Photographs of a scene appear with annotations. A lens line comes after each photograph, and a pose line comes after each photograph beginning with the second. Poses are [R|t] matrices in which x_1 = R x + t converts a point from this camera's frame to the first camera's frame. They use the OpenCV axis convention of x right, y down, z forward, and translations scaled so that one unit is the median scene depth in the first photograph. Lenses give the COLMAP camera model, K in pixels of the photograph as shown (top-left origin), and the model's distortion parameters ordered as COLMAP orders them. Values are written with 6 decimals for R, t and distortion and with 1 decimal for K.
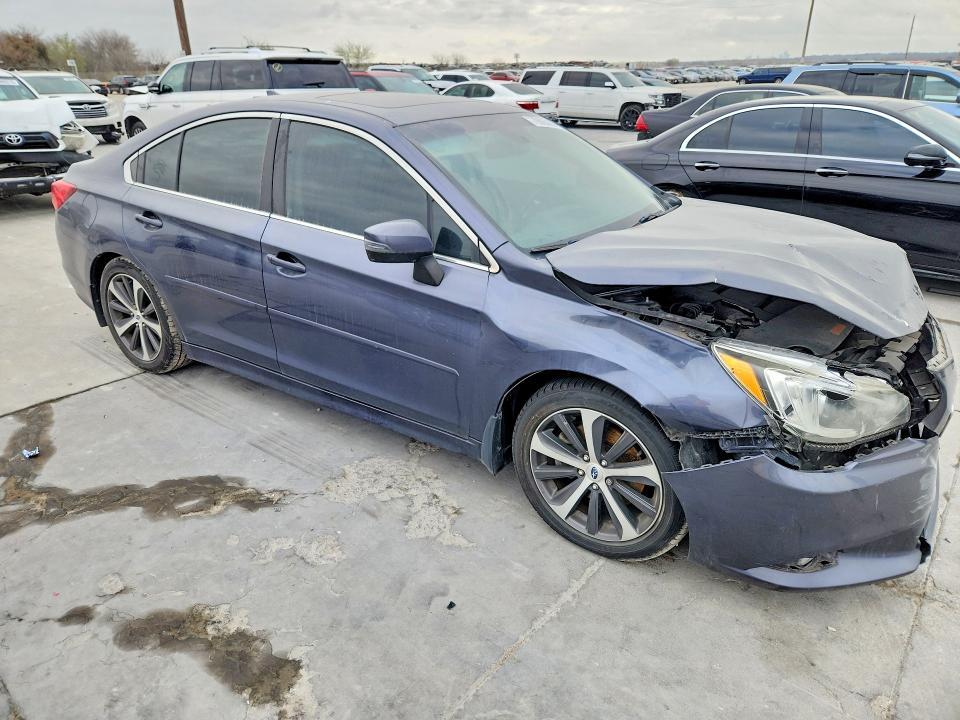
lens RADIAL K [[648.0, 0, 487.6], [0, 648.0, 359.6], [0, 0, 1]] dist [0.061851, -0.048785]
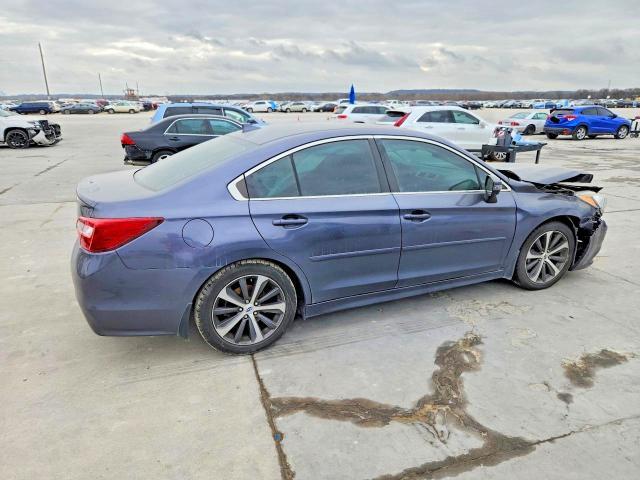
lens RADIAL K [[423.3, 0, 323.6], [0, 423.3, 241.4], [0, 0, 1]] dist [0.049564, -0.049265]
pose [[0.540062, -0.252910, 0.802726, -1.521172], [0.335513, 0.939413, 0.070247, -0.274232], [-0.771857, 0.231388, 0.592196, 0.590898]]
